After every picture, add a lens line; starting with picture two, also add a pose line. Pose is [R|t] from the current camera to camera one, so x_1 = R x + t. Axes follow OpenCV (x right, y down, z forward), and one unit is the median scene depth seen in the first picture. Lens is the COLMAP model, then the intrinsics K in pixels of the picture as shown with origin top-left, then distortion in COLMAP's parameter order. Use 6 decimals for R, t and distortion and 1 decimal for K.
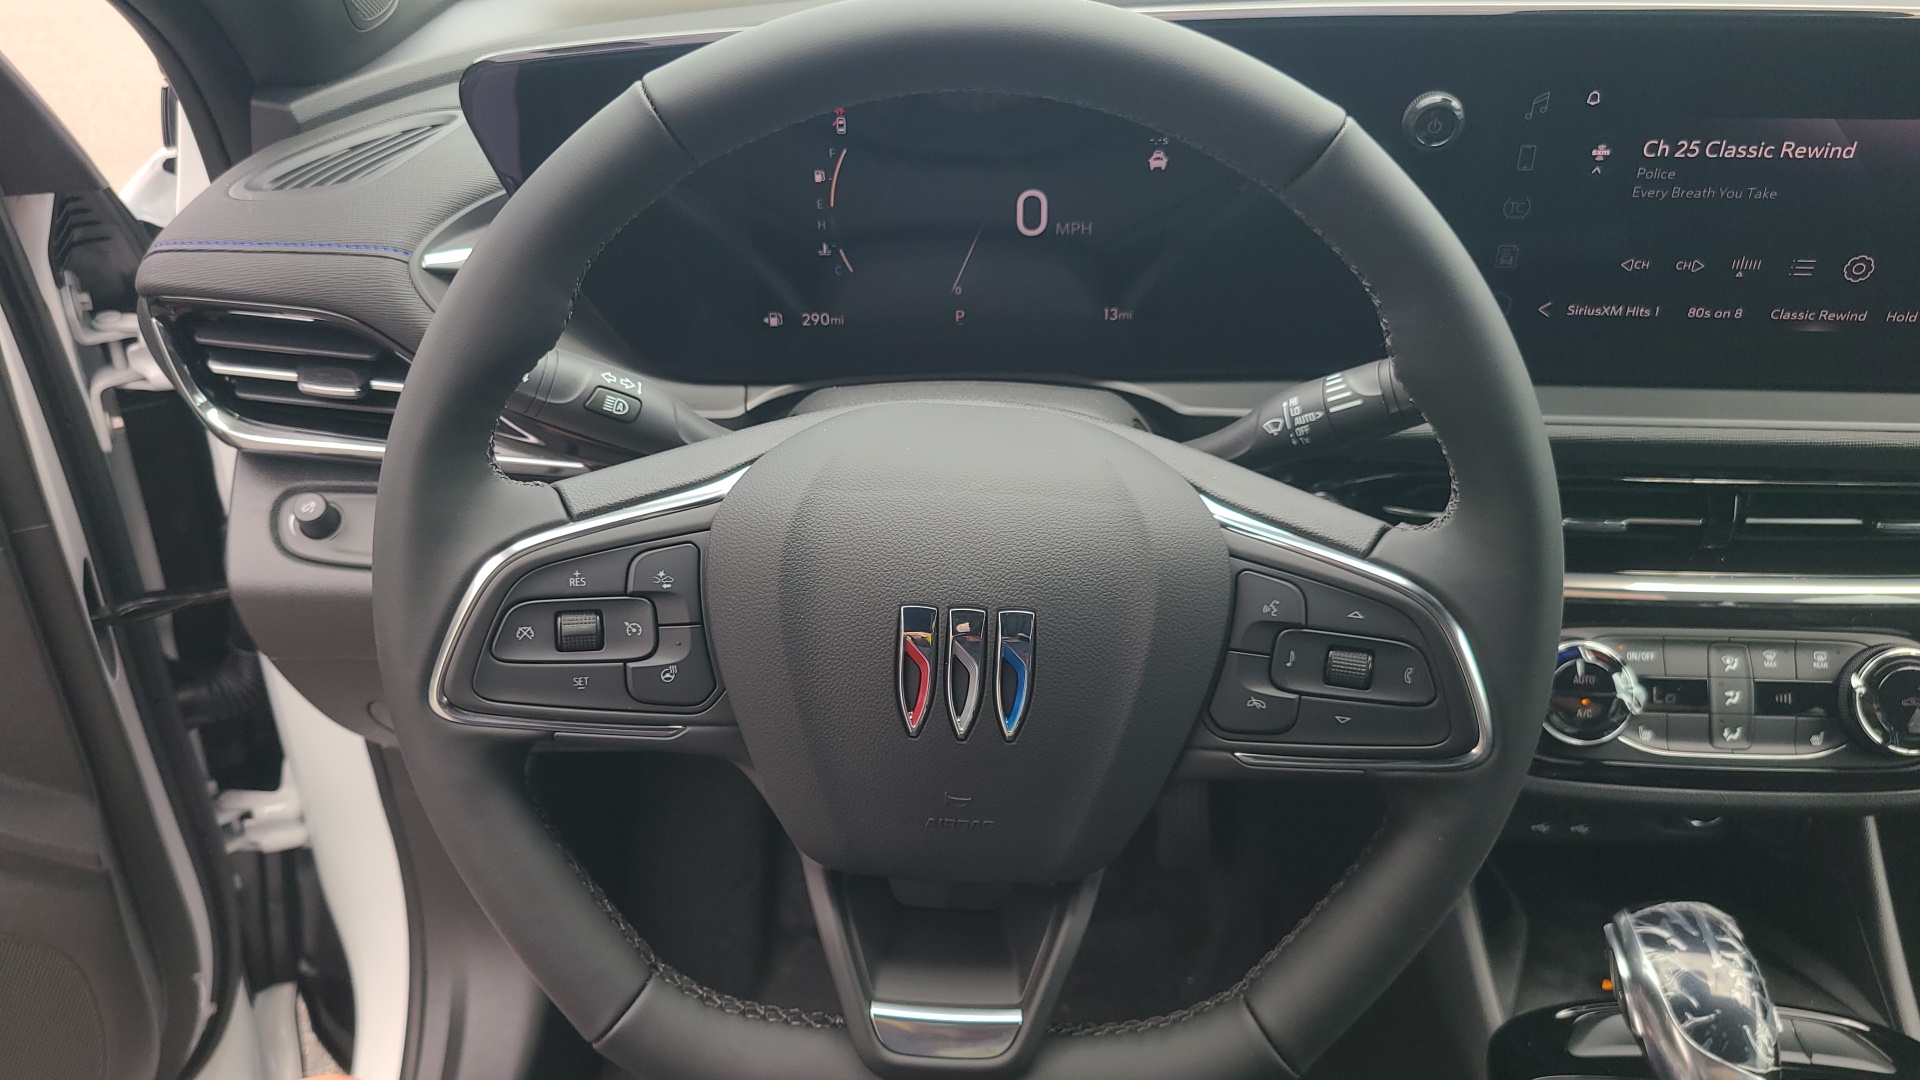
lens RADIAL K [[1604.1, 0, 949.6], [0, 1604.1, 506.8], [0, 0, 1]] dist [-0.008360, 0.005585]
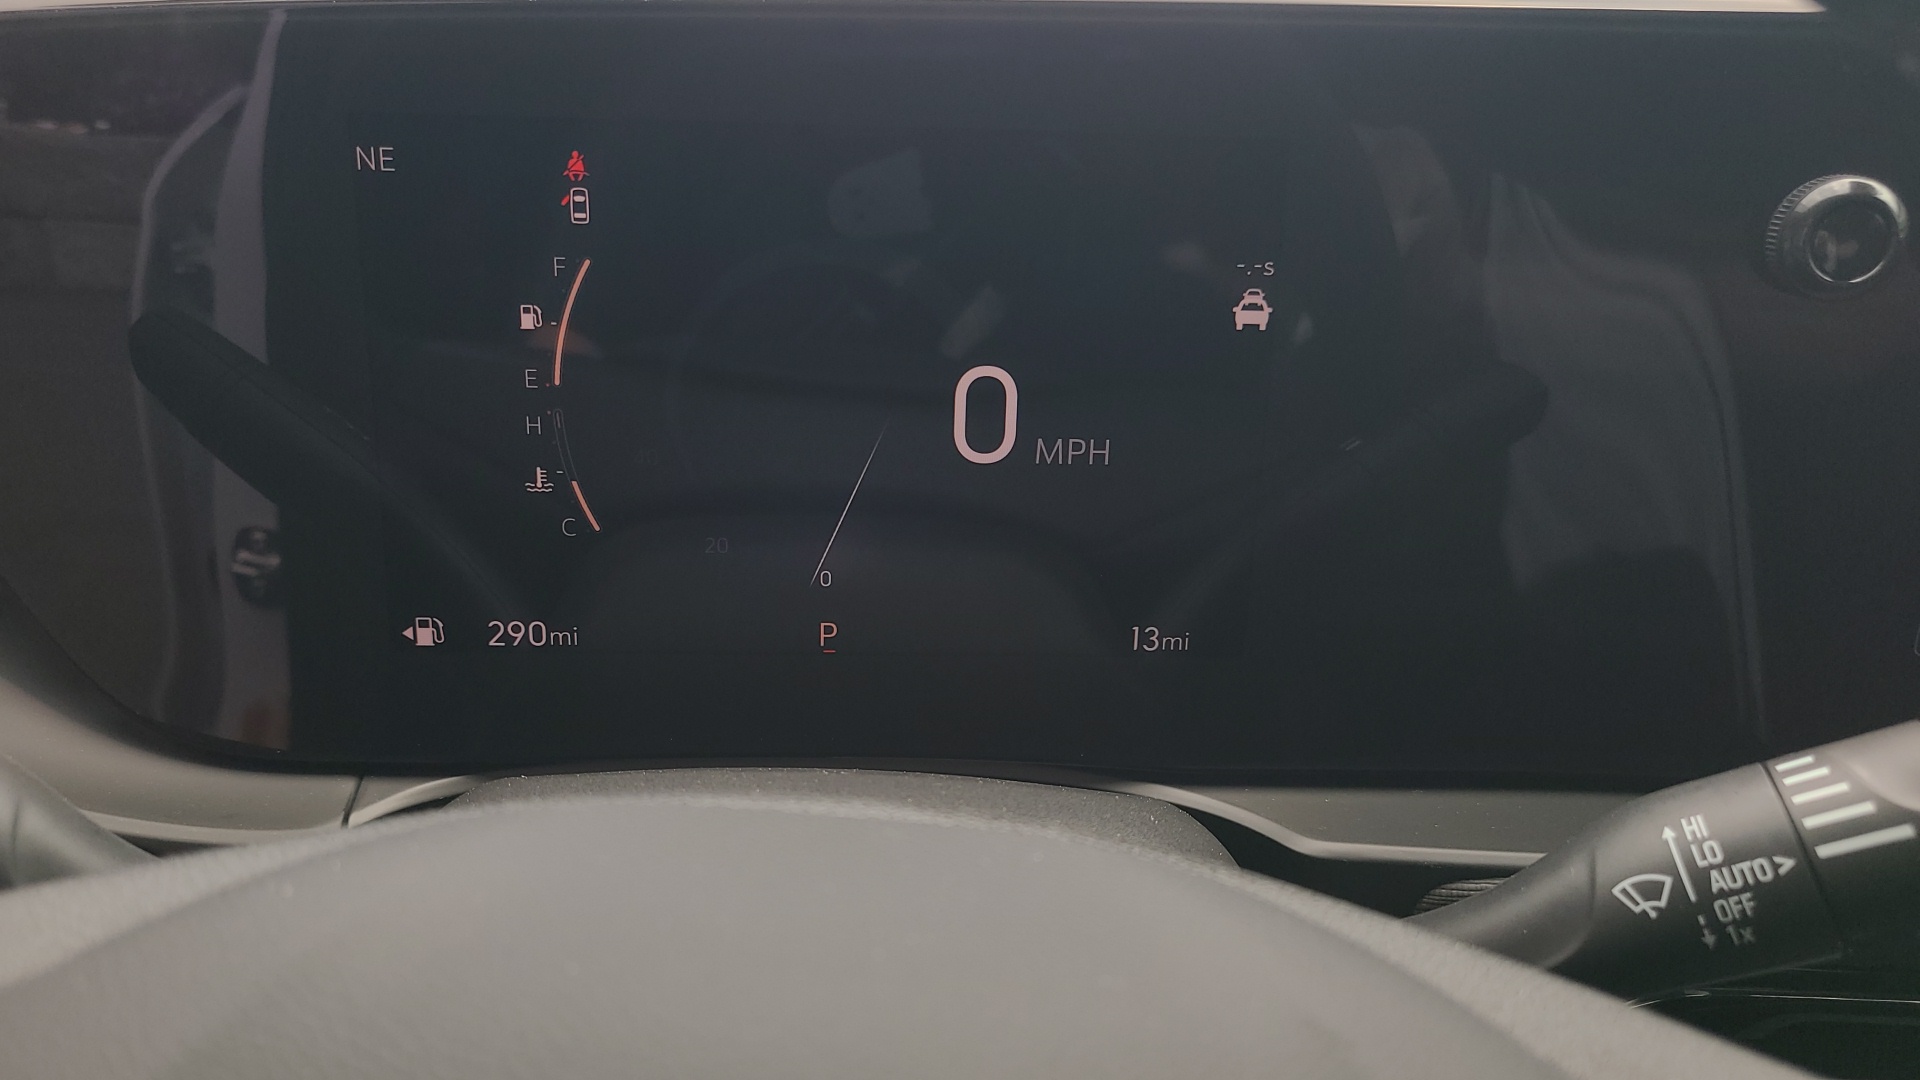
lens RADIAL K [[1604.1, 0, 949.6], [0, 1604.1, 506.8], [0, 0, 1]] dist [-0.008360, 0.005585]
pose [[0.998087, 0.028524, 0.054846, 0.015925], [-0.013019, 0.964273, -0.264589, -0.032738], [-0.060433, 0.263369, 0.962800, 0.564292]]
